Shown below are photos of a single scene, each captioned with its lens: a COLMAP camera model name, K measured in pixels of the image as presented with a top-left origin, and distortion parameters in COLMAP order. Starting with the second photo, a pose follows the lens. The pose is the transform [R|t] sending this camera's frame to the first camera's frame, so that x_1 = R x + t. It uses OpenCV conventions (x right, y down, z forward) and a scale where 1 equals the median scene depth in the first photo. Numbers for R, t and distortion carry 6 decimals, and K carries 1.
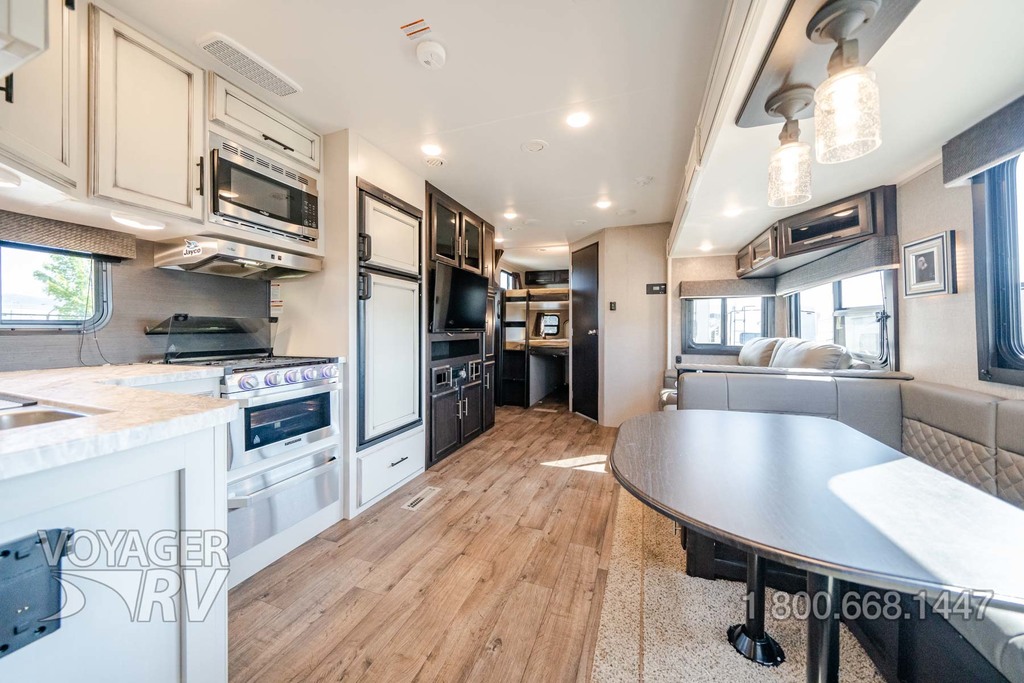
lens RADIAL K [[355.0, 0, 512.1], [0, 355.0, 331.0], [0, 0, 1]] dist [-0.006539, -0.000188]
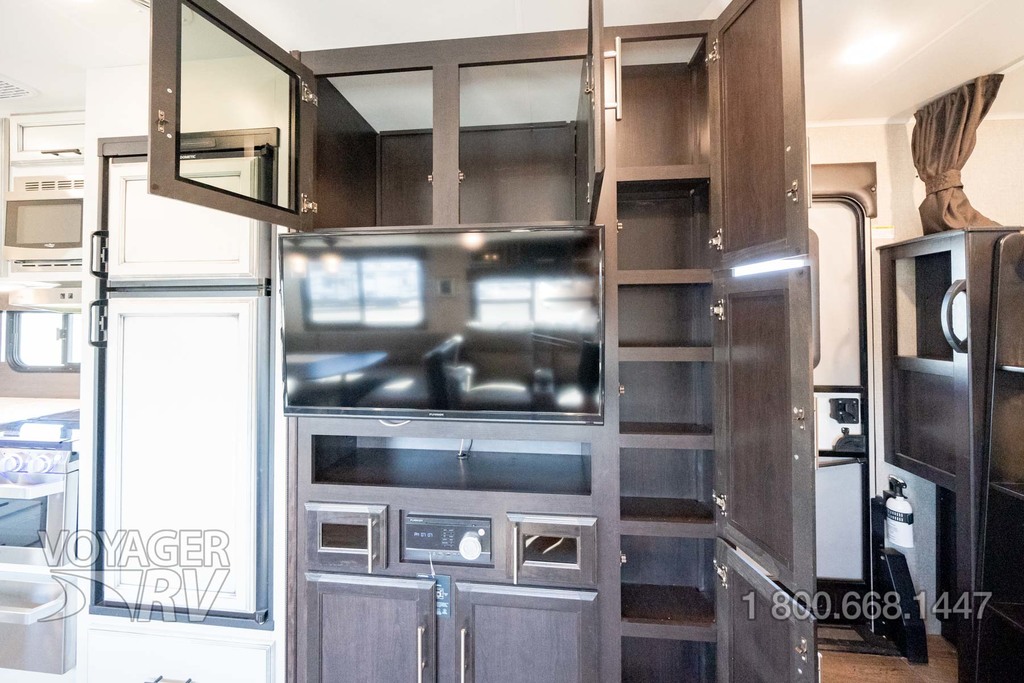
lens RADIAL K [[375.3, 0, 509.5], [0, 375.3, 311.3], [0, 0, 1]] dist [-0.004802, -0.000023]
pose [[0.255271, -0.021435, -0.966632, 0.278371], [-0.004346, 0.999719, -0.023317, -0.115486], [0.966860, 0.010153, 0.255106, 1.263306]]
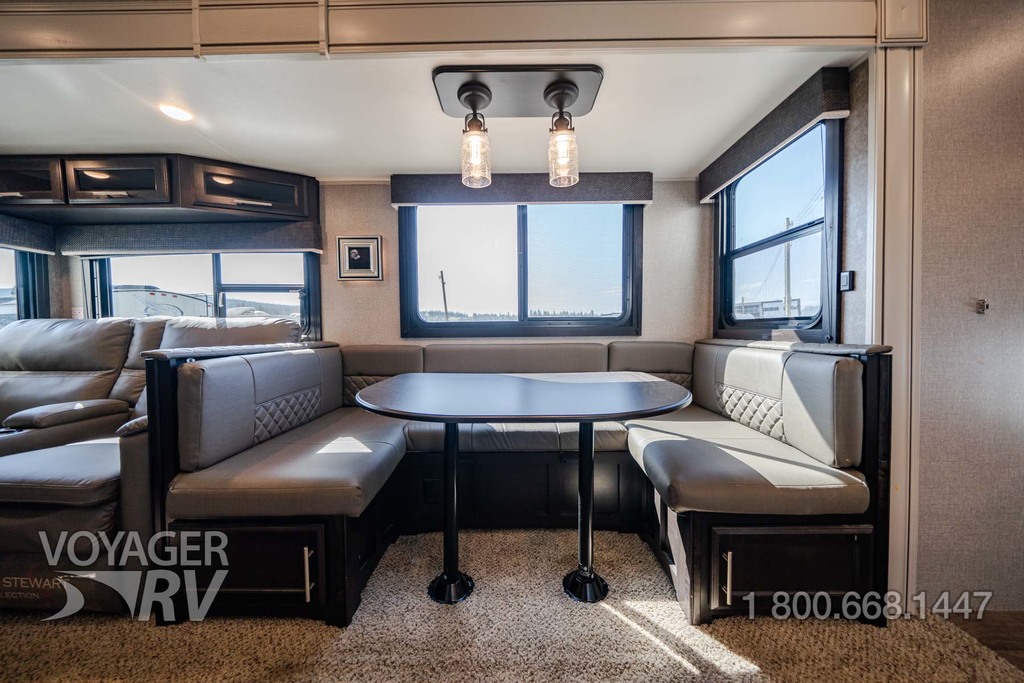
lens RADIAL K [[354.0, 0, 512.0], [0, 354.0, 341.5], [0, 0, 1]] dist [-0.003798, -0.000063]
pose [[-0.342736, -0.028831, 0.938989, -0.172859], [0.012926, 0.999290, 0.035401, 0.057295], [-0.939343, 0.024270, -0.342119, 0.579577]]
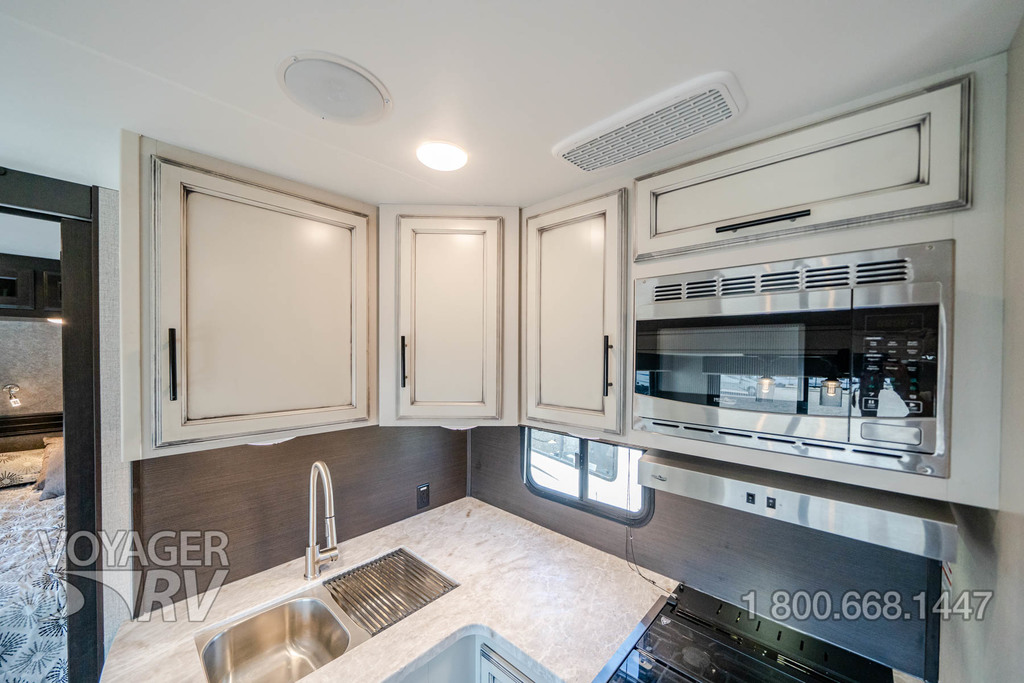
lens RADIAL K [[366.9, 0, 508.7], [0, 366.9, 359.0], [0, 0, 1]] dist [-0.001410, 0.000093]
pose [[-0.379431, 0.012100, -0.925141, -0.119010], [-0.014505, 0.999714, 0.019024, -0.273269], [0.925107, 0.020637, -0.379146, 0.644403]]
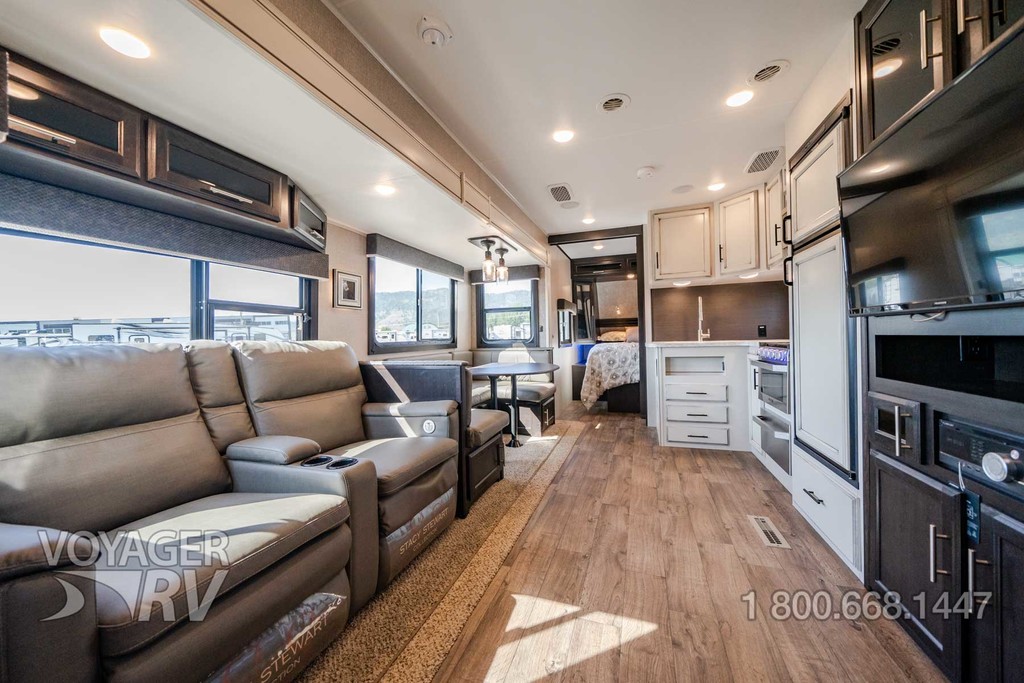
lens RADIAL K [[370.9, 0, 512.0], [0, 370.9, 341.5], [0, 0, 1]] dist [-0.000560, -0.000038]
pose [[-0.999518, 0.021450, -0.022441, 0.302325], [0.021037, 0.999608, 0.018463, 0.021810], [0.022828, 0.017982, -0.999578, 1.690226]]
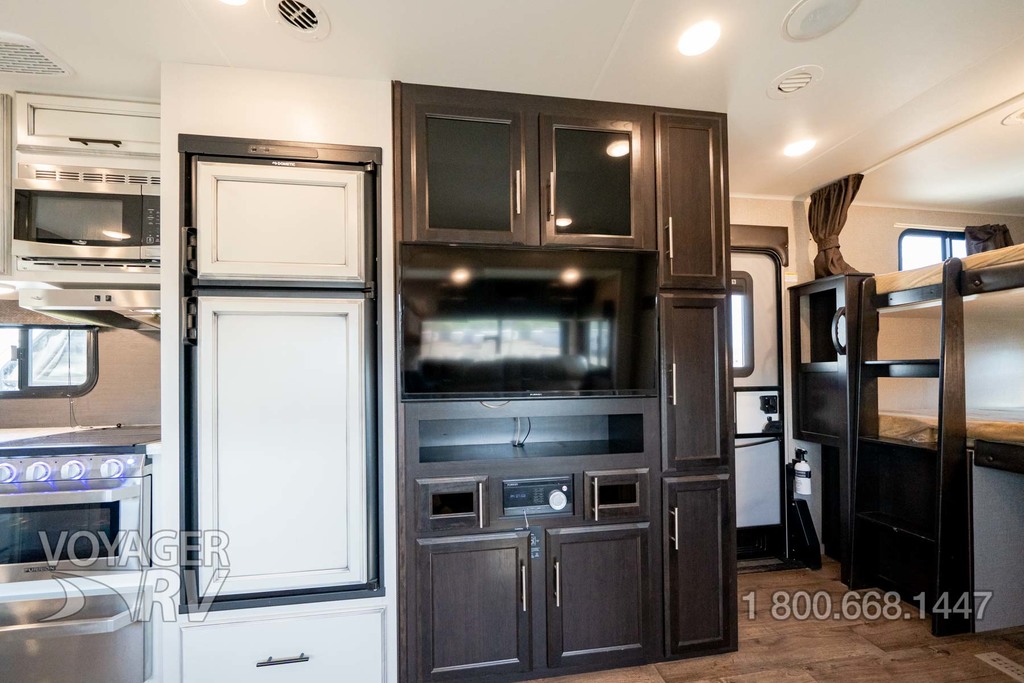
lens RADIAL K [[381.9, 0, 508.1], [0, 381.9, 369.4], [0, 0, 1]] dist [-0.005070, -0.000137]
pose [[0.480777, -0.017608, -0.876666, 0.302678], [0.007638, 0.999845, -0.015893, -0.031606], [0.876809, 0.000945, 0.480837, 0.984627]]
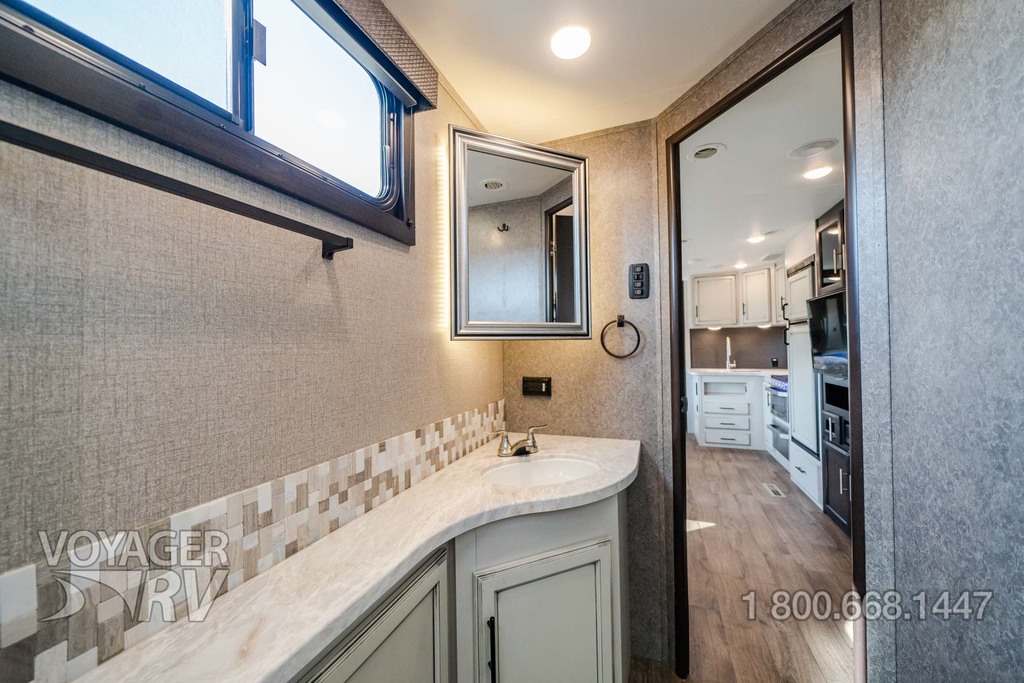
lens RADIAL K [[375.7, 0, 512.0], [0, 375.7, 341.5], [0, 0, 1]] dist [-0.001530, -0.000062]
pose [[-0.999863, 0.012376, 0.011032, 0.676205], [0.012314, 0.999908, -0.005638, -0.095018], [-0.011100, -0.005501, -0.999923, 2.292232]]
